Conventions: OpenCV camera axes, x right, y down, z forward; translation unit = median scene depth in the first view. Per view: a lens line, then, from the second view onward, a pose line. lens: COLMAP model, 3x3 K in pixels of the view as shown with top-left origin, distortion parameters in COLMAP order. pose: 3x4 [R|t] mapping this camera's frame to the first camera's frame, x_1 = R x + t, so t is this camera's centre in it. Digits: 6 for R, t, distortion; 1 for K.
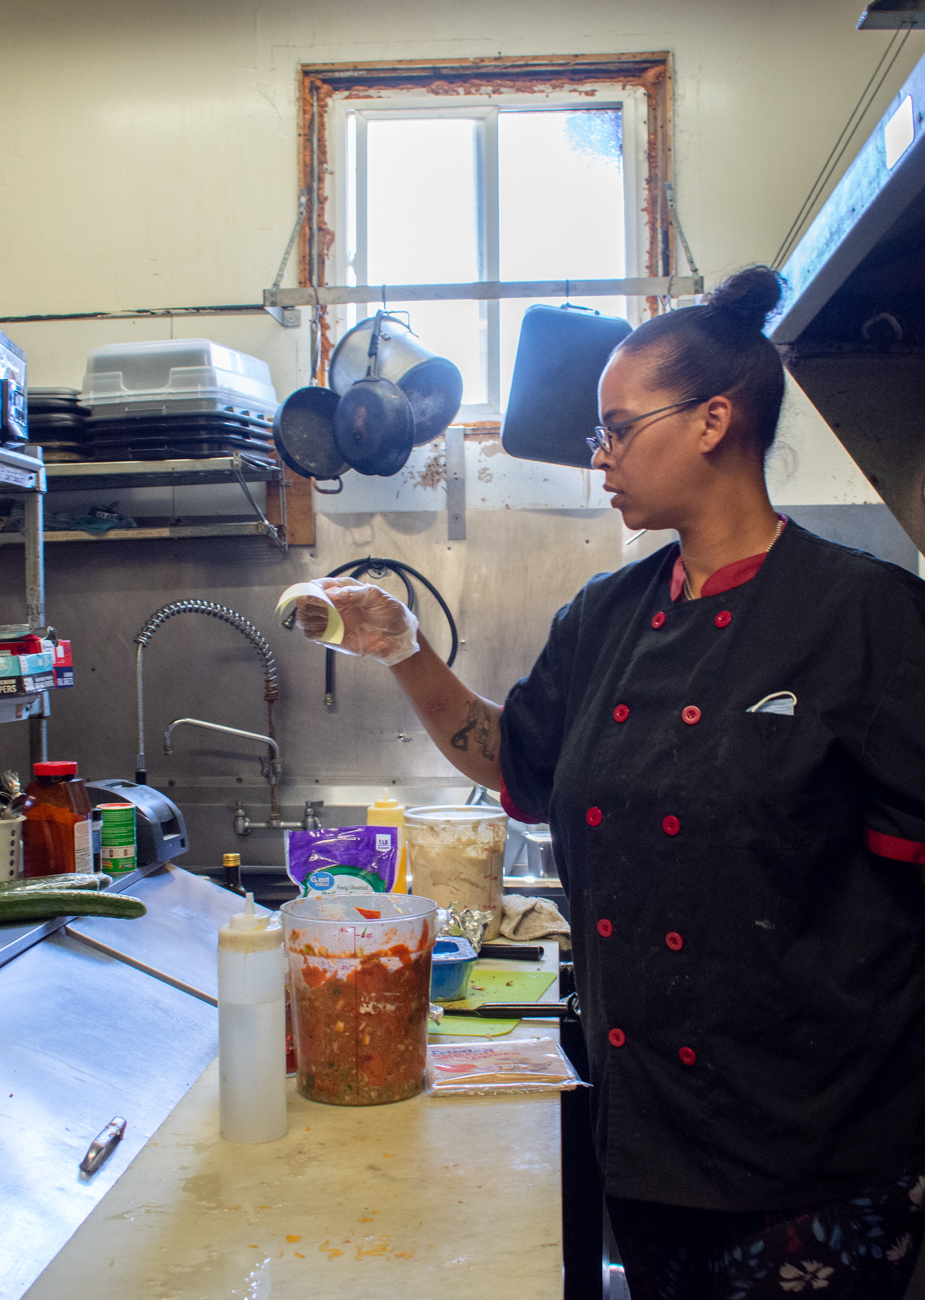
lens RADIAL K [[1596.8, 0, 466.0], [0, 1596.8, 629.2], [0, 0, 1]] dist [-0.117946, -0.002846]
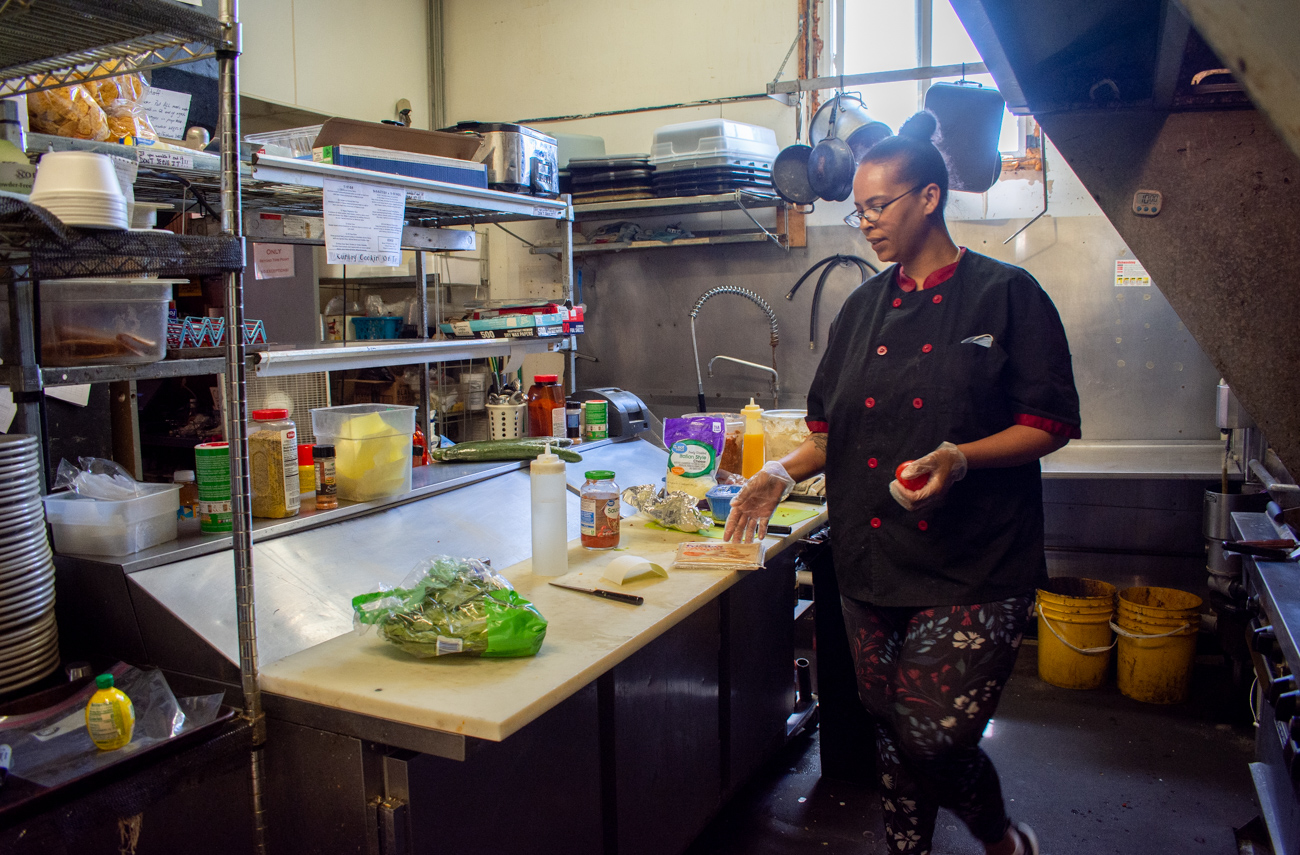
lens RADIAL K [[1075.7, 0, 650.0], [0, 1075.7, 427.5], [0, 0, 1]] dist [-0.115800, 0.008353]
pose [[0.915623, 0.046002, -0.399397, 0.204832], [0.000905, 0.993194, 0.116470, 0.001170], [0.402036, -0.107004, 0.909350, -0.037897]]
